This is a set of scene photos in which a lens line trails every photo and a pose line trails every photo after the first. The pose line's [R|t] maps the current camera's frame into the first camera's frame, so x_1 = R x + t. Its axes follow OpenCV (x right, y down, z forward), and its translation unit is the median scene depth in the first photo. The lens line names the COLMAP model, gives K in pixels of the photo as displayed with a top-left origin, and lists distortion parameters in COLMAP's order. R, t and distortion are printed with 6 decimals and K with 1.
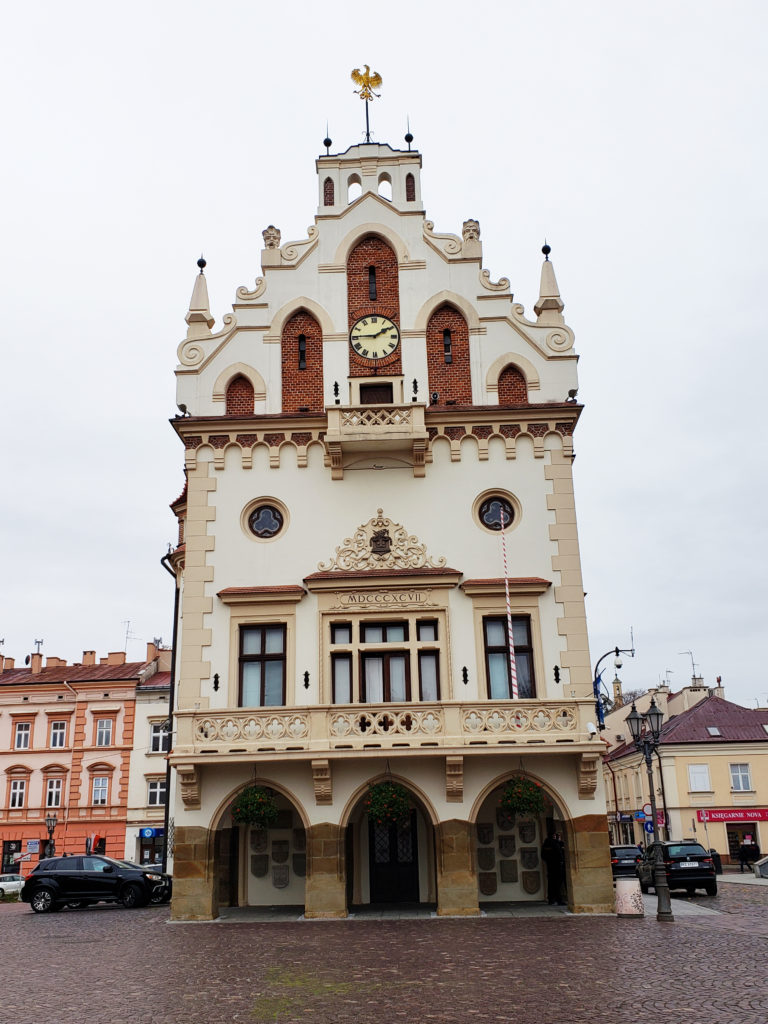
lens RADIAL K [[929.8, 0, 384.0], [0, 929.8, 512.0], [0, 0, 1]] dist [0.265323, -0.561605]
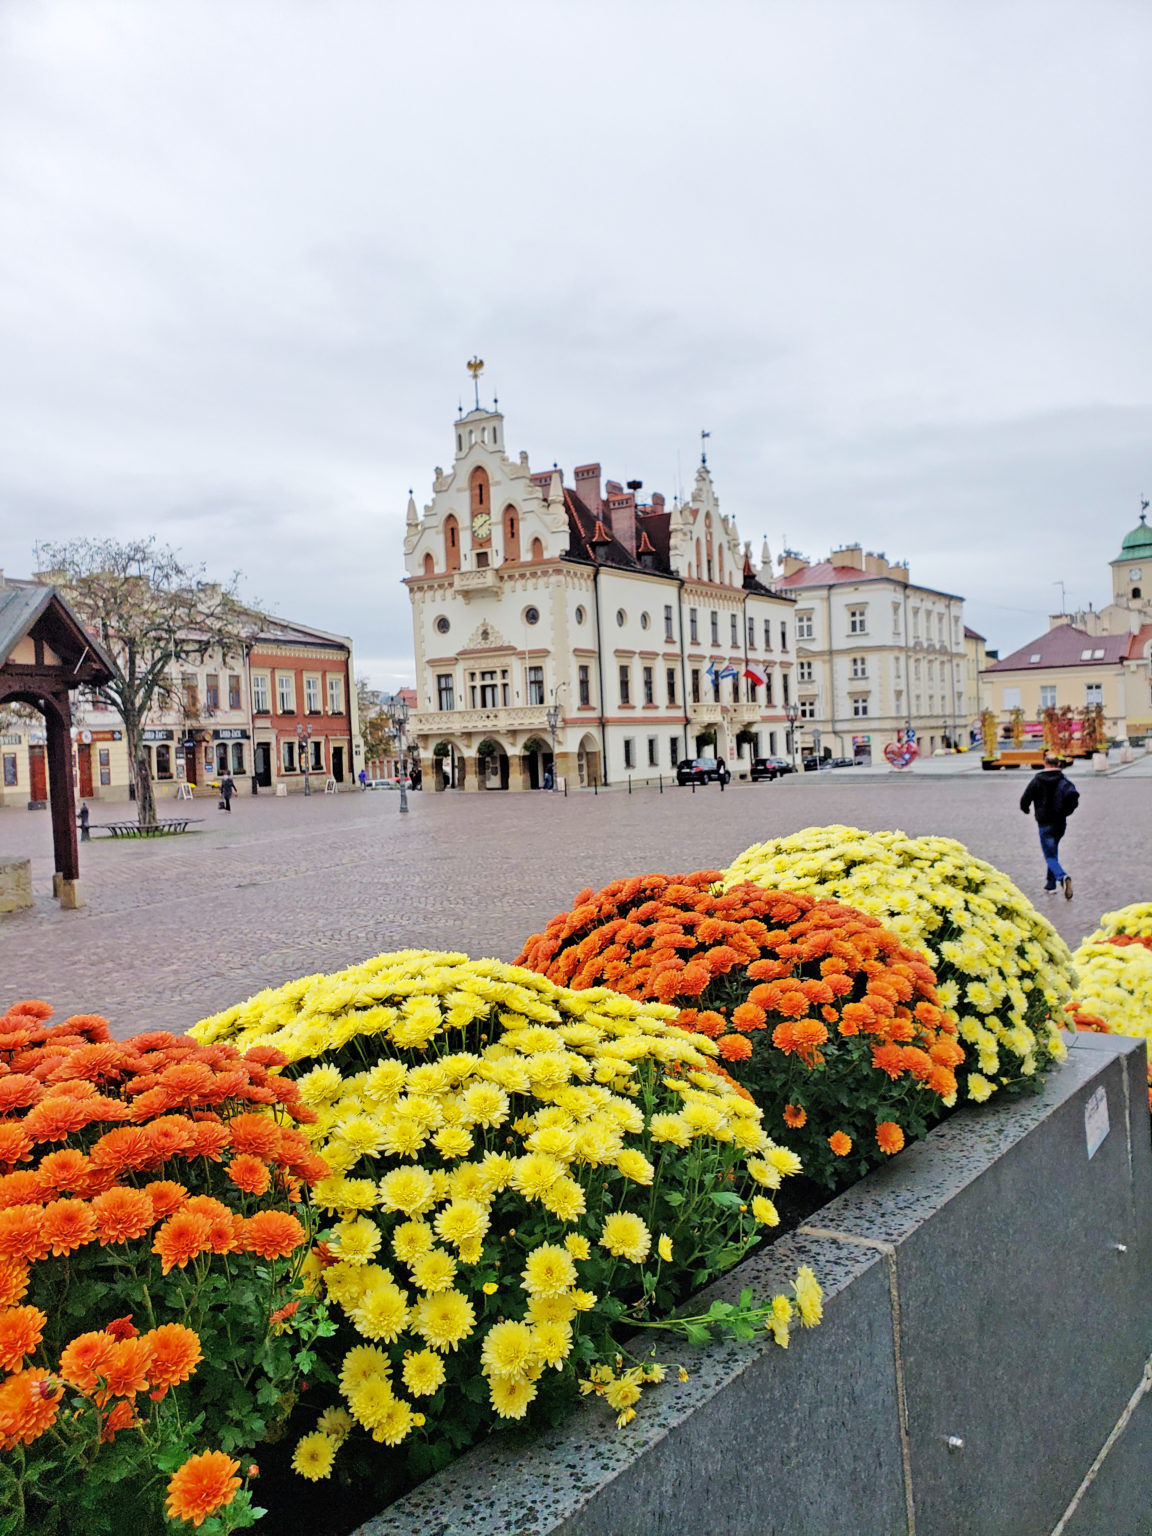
lens RADIAL K [[1394.7, 0, 576.0], [0, 1394.7, 768.0], [0, 0, 1]] dist [0.265323, -0.561605]
pose [[0.848370, 0.003159, -0.529394, 1.782670], [0.175538, 0.941733, 0.286924, -0.536367], [0.499454, -0.336347, 0.798384, -1.486625]]
